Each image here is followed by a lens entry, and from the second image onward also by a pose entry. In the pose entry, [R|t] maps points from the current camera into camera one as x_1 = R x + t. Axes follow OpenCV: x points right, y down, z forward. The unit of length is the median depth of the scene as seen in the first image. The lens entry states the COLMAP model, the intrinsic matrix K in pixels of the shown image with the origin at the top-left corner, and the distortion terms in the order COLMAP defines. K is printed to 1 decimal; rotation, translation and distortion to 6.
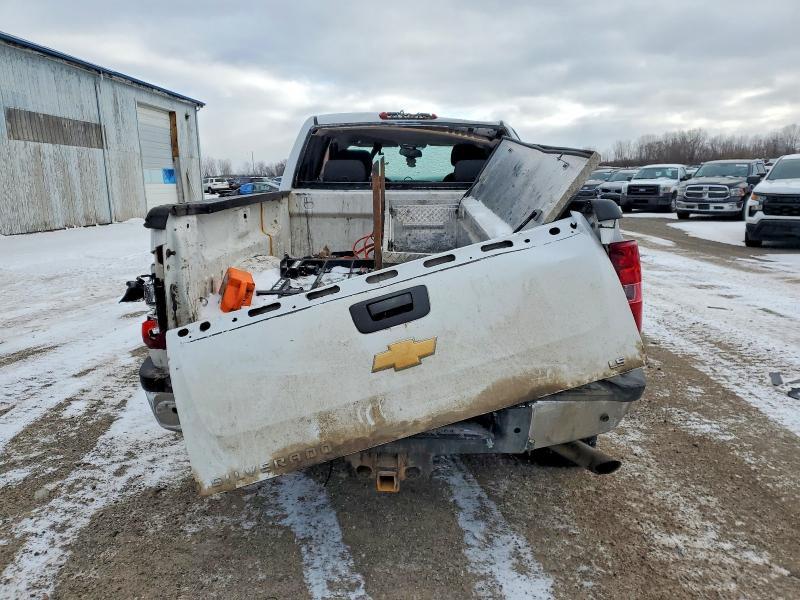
lens RADIAL K [[653.0, 0, 397.2], [0, 653.0, 301.0], [0, 0, 1]] dist [0.011009, 0.024785]
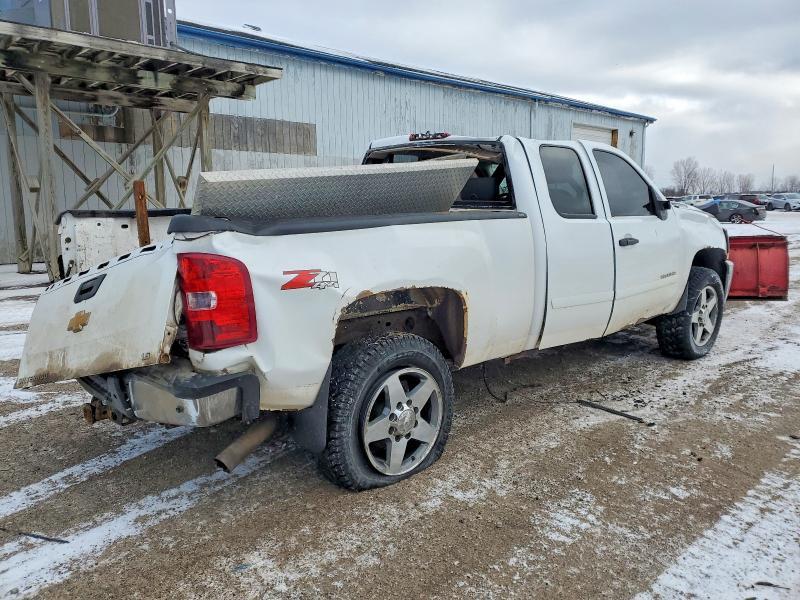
lens RADIAL K [[653.0, 0, 397.5], [0, 653.0, 300.3], [0, 0, 1]] dist [0.011009, 0.024785]
pose [[0.685700, 0.126236, -0.716854, 0.781763], [-0.143794, 0.988930, 0.036604, -0.058927], [0.713540, 0.077980, 0.696262, 0.274245]]
